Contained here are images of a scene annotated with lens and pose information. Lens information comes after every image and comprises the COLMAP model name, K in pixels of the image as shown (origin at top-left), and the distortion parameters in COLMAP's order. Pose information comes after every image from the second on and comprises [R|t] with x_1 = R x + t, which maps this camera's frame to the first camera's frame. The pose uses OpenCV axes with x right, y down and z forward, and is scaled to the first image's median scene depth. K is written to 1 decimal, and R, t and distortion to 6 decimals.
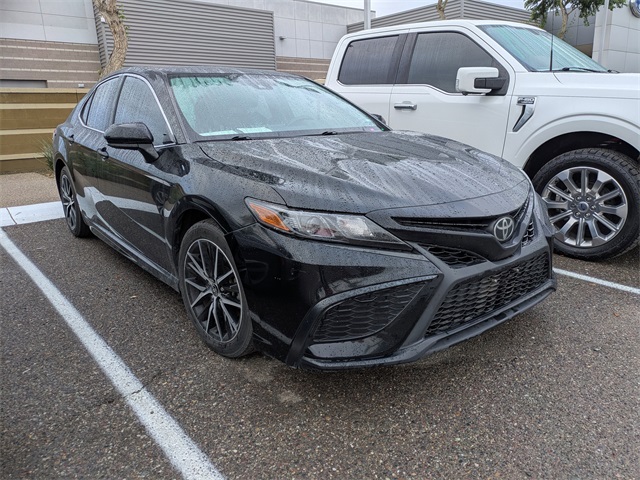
lens RADIAL K [[482.5, 0, 321.7], [0, 482.5, 238.0], [0, 0, 1]] dist [0.031650, -0.020027]
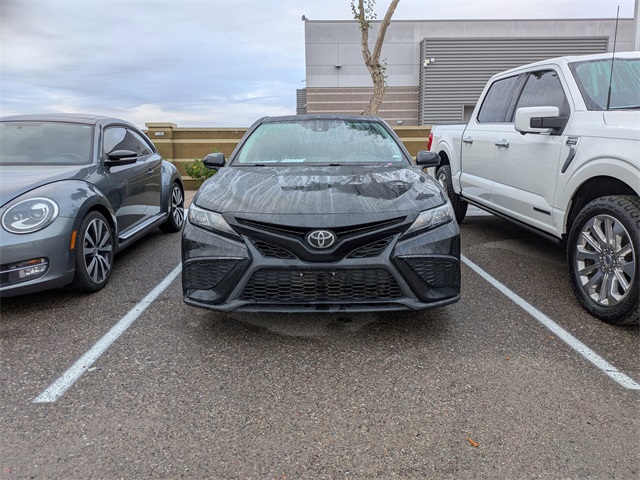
lens RADIAL K [[482.5, 0, 316.6], [0, 482.5, 237.0], [0, 0, 1]] dist [0.031650, -0.020027]
pose [[0.773847, 0.132793, -0.619296, 1.309846], [-0.172572, 0.984987, -0.004432, -0.018823], [0.609410, 0.110303, 0.785145, -0.045720]]
